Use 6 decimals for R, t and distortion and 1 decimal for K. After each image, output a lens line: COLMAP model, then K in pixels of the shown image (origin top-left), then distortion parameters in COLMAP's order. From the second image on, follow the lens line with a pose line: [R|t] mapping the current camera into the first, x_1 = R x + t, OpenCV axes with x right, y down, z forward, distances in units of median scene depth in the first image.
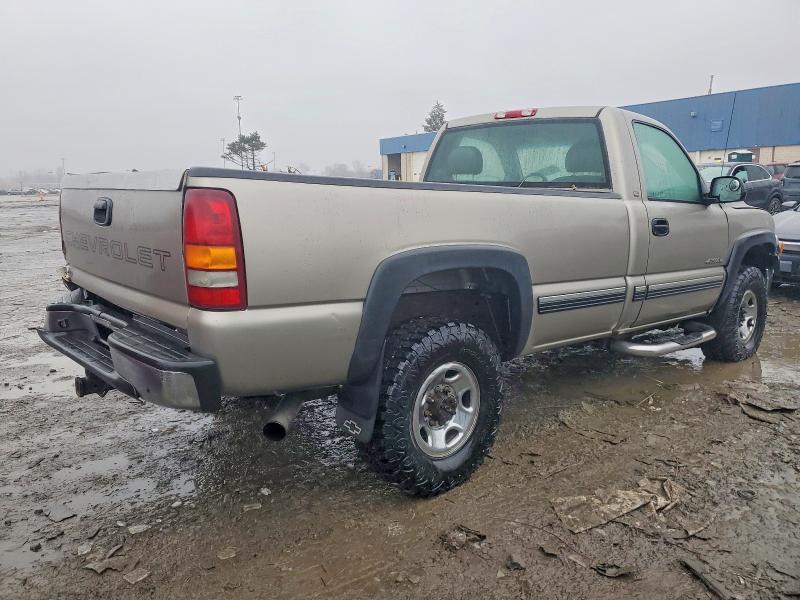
lens RADIAL K [[595.6, 0, 400.0], [0, 595.6, 300.0], [0, 0, 1]] dist [0.028373, -0.005899]
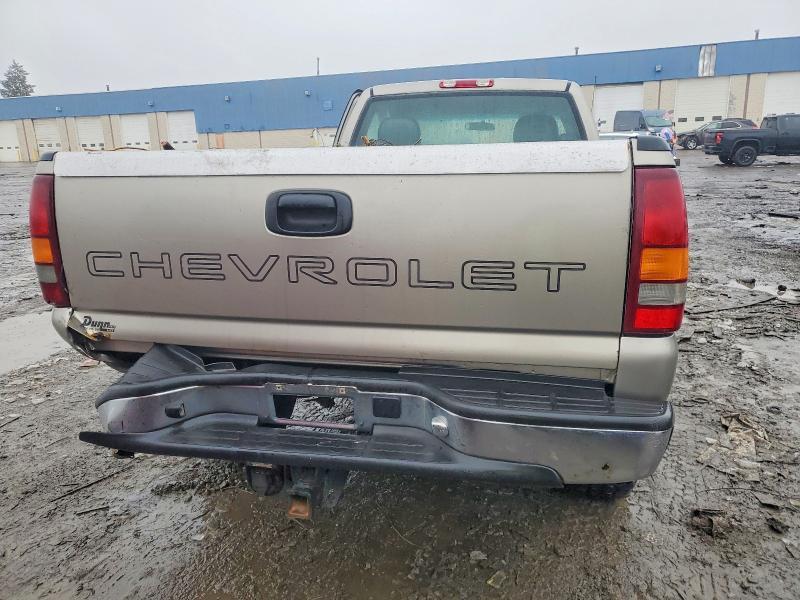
lens RADIAL K [[595.6, 0, 400.0], [0, 595.6, 300.0], [0, 0, 1]] dist [0.028373, -0.005899]
pose [[0.823901, -0.144064, 0.548118, -0.491777], [0.122039, 0.989561, 0.076648, -0.060522], [-0.553439, 0.003742, 0.832882, 0.285813]]
